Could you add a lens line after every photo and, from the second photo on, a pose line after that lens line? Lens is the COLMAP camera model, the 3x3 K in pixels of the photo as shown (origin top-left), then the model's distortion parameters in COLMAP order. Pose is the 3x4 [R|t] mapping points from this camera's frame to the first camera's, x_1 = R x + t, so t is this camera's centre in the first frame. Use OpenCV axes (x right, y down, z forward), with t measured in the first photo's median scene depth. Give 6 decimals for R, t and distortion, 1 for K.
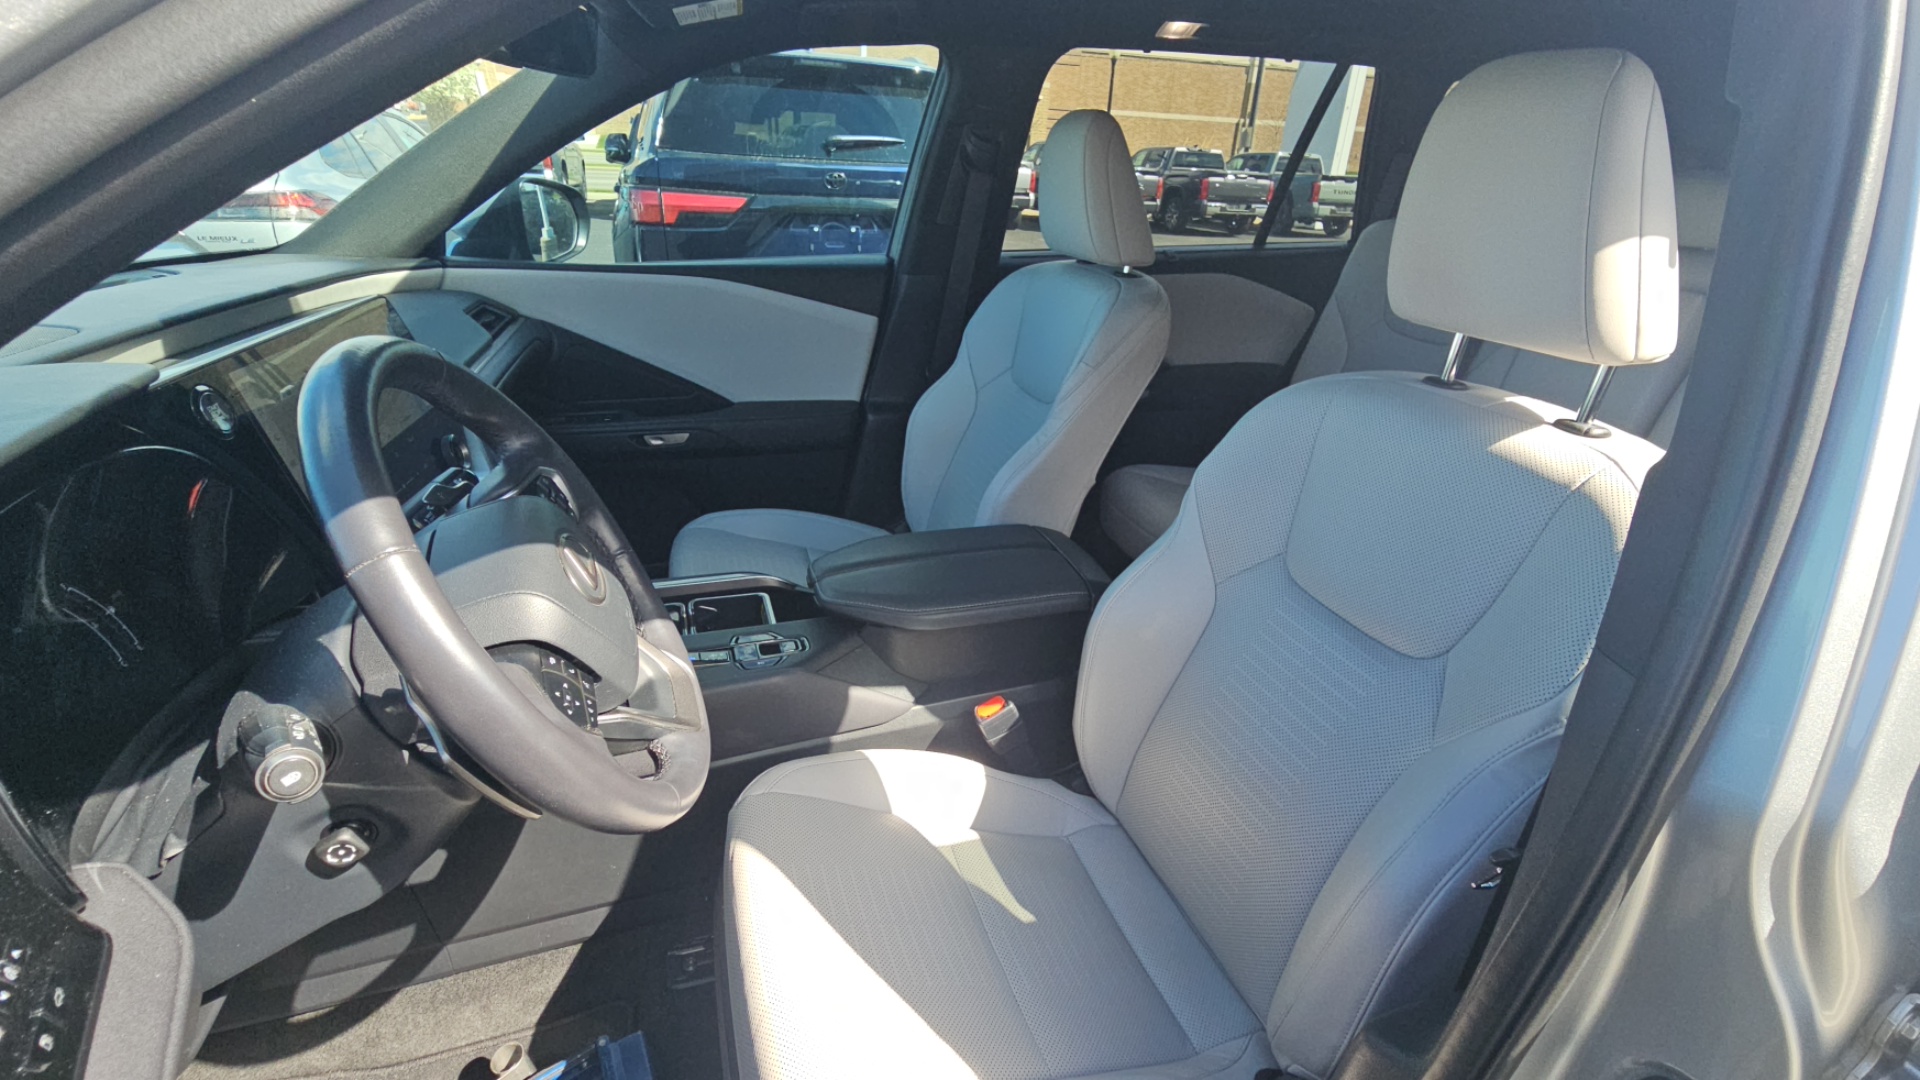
lens RADIAL K [[857.7, 0, 979.2], [0, 857.7, 544.5], [0, 0, 1]] dist [0.008697, -0.007699]
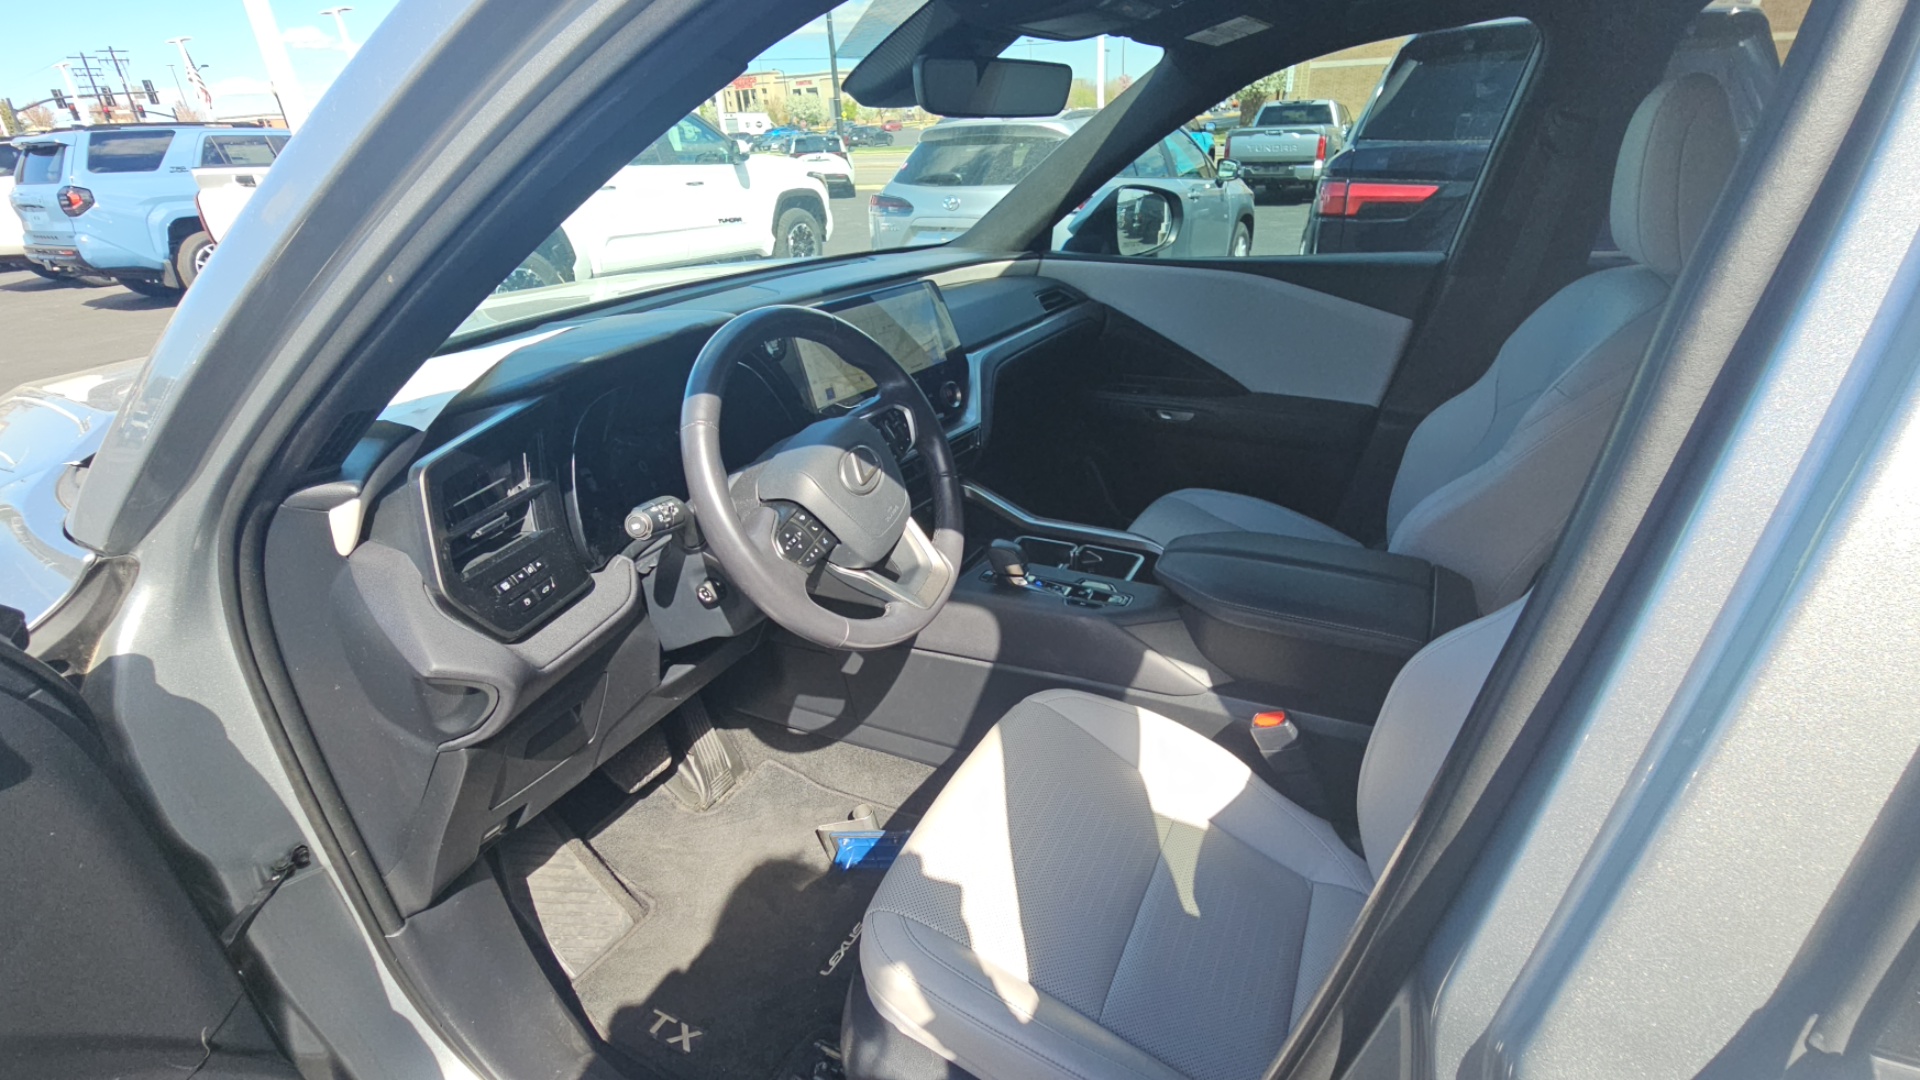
lens RADIAL K [[857.7, 0, 978.2], [0, 857.7, 545.6], [0, 0, 1]] dist [0.008697, -0.007699]
pose [[0.697403, 0.245272, -0.673402, 0.289389], [-0.235846, 0.965823, 0.107528, -0.021665], [0.676761, 0.083829, 0.731415, 0.026765]]
